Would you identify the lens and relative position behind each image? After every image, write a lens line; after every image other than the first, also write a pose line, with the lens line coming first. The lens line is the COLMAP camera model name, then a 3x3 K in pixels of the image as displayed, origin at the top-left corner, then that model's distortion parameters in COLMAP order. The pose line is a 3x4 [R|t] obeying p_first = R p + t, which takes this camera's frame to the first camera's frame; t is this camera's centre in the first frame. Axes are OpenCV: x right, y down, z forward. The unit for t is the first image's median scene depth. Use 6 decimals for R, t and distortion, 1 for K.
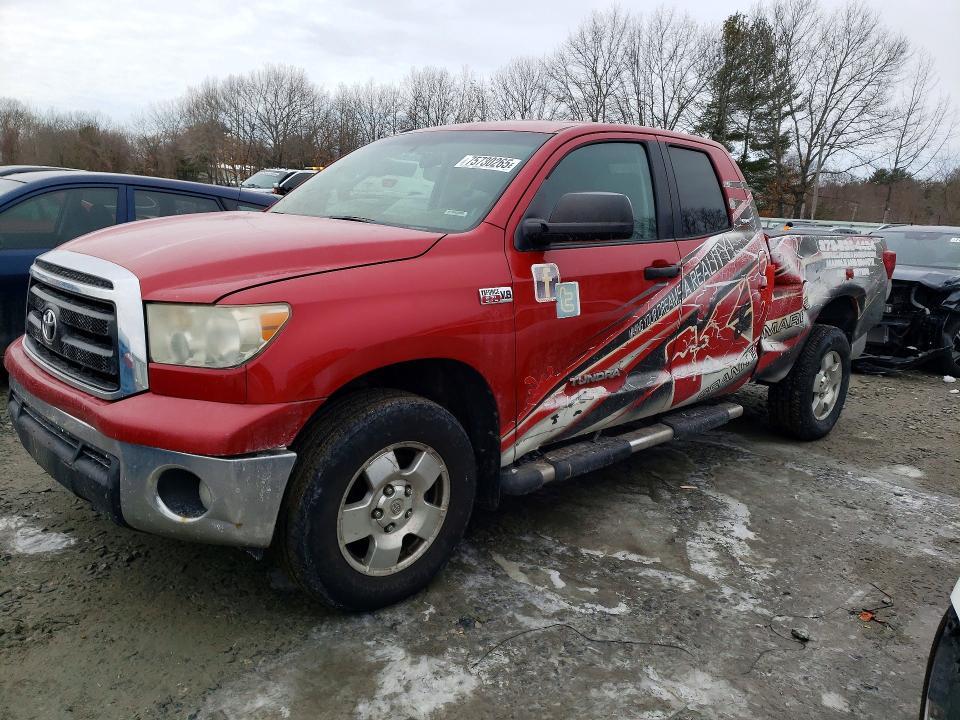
lens RADIAL K [[740.3, 0, 490.1], [0, 740.3, 360.0], [0, 0, 1]] dist [0.018940, -0.003175]
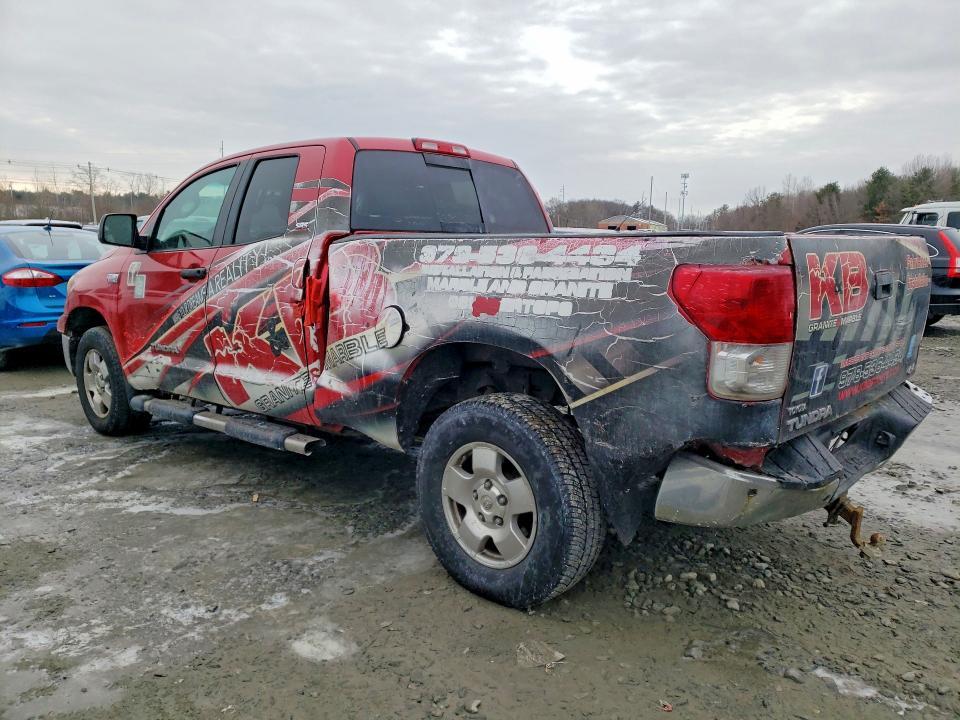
lens RADIAL K [[740.3, 0, 490.1], [0, 740.3, 360.0], [0, 0, 1]] dist [0.018940, -0.003175]
pose [[0.105590, 0.104612, -0.988892, 1.268580], [-0.196162, 0.977102, 0.082419, -0.150701], [0.974870, 0.185280, 0.123693, 1.161667]]
